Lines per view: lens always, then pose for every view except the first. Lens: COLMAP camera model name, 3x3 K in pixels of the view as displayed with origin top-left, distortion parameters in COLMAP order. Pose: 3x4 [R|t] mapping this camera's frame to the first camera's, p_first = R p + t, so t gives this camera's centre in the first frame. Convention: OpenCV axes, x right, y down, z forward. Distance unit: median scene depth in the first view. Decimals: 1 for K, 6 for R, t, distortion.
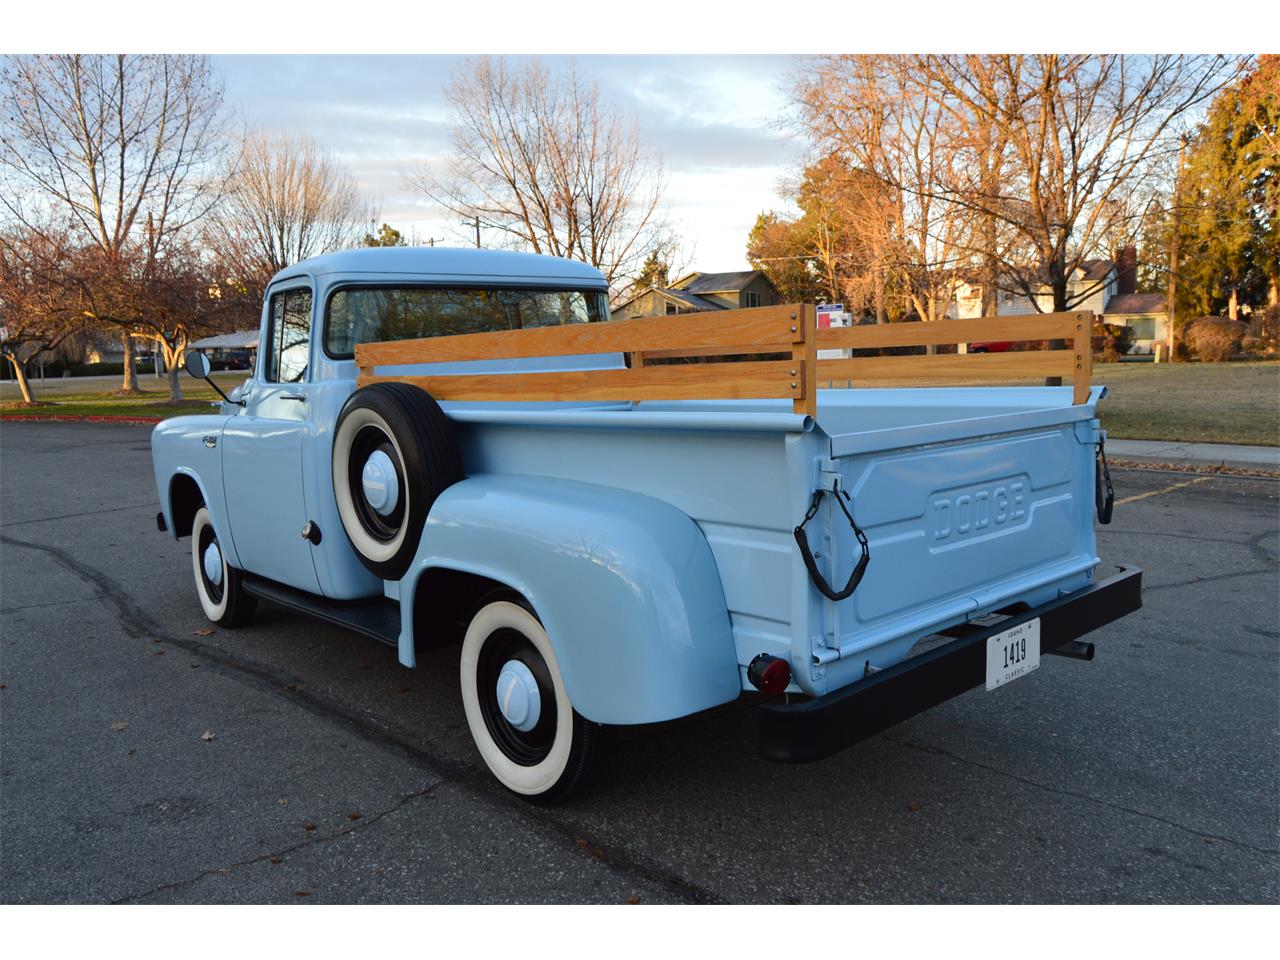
lens RADIAL K [[998.7, 0, 640.0], [0, 998.7, 480.0], [0, 0, 1]] dist [-0.009717, -0.000211]
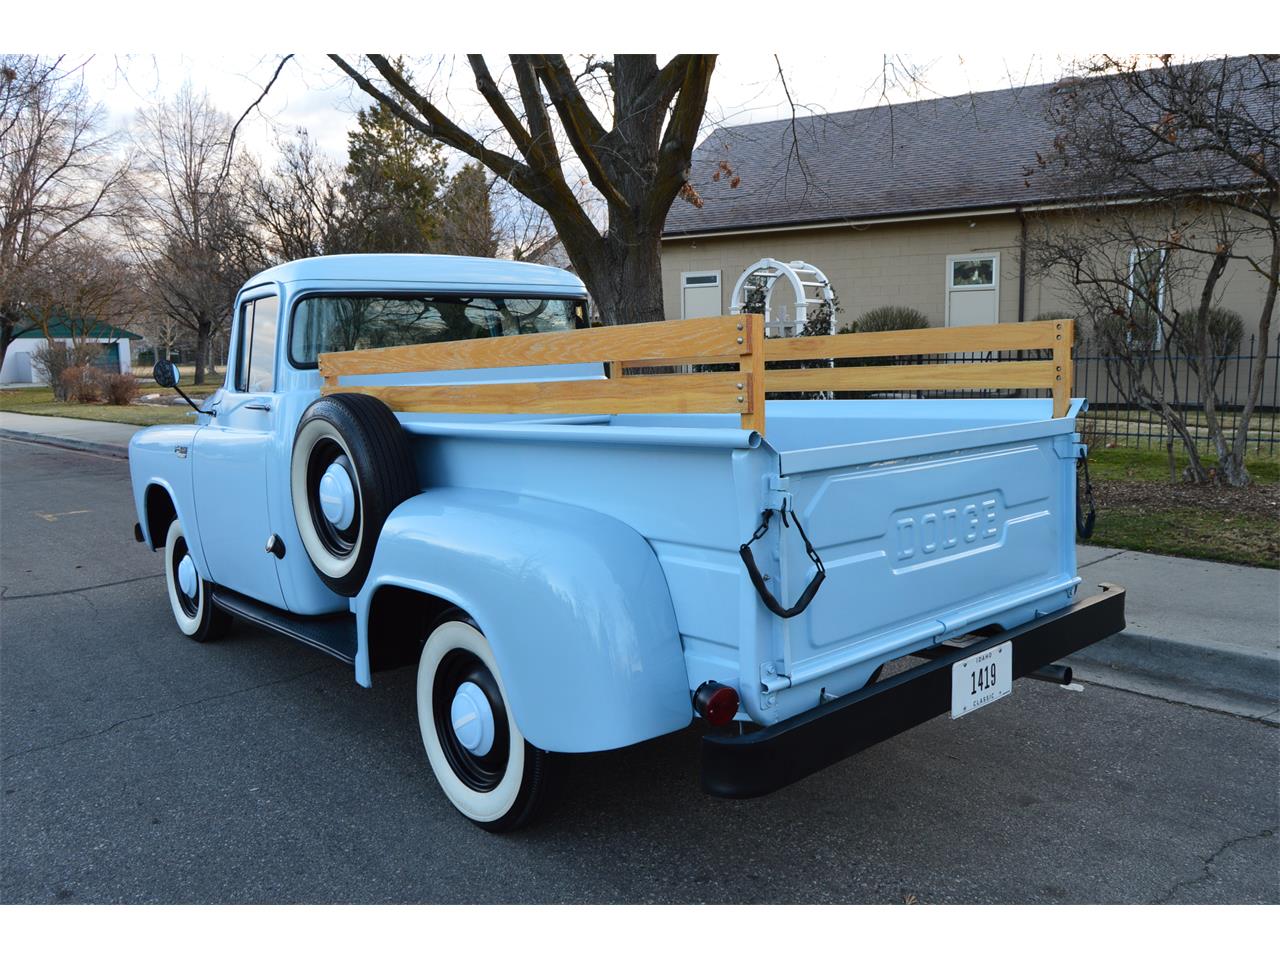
lens RADIAL K [[1005.2, 0, 640.0], [0, 1005.2, 480.0], [0, 0, 1]] dist [-0.011693, -0.000675]
pose [[0.999946, 0.002177, -0.010205, 0.055480], [-0.002254, 0.999969, -0.007594, -0.008483], [0.010188, 0.007616, 0.999919, 0.033995]]
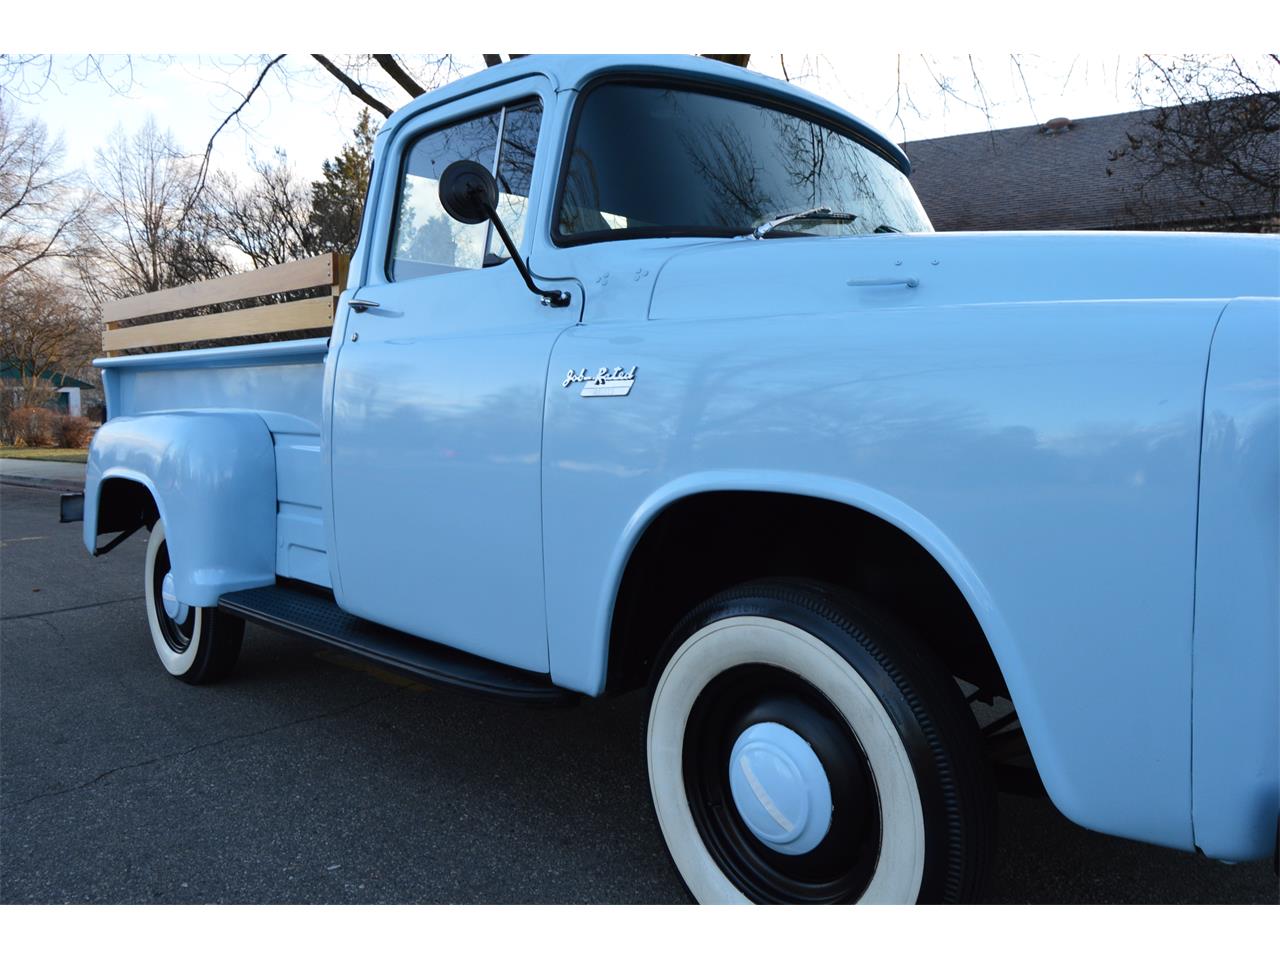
lens RADIAL K [[998.7, 0, 640.0], [0, 998.7, 480.0], [0, 0, 1]] dist [-0.009717, -0.000211]
pose [[0.999370, 0.002008, 0.035446, -0.217997], [0.000319, 0.997851, -0.065522, 0.107821], [-0.035502, 0.065492, 0.997221, 0.445103]]
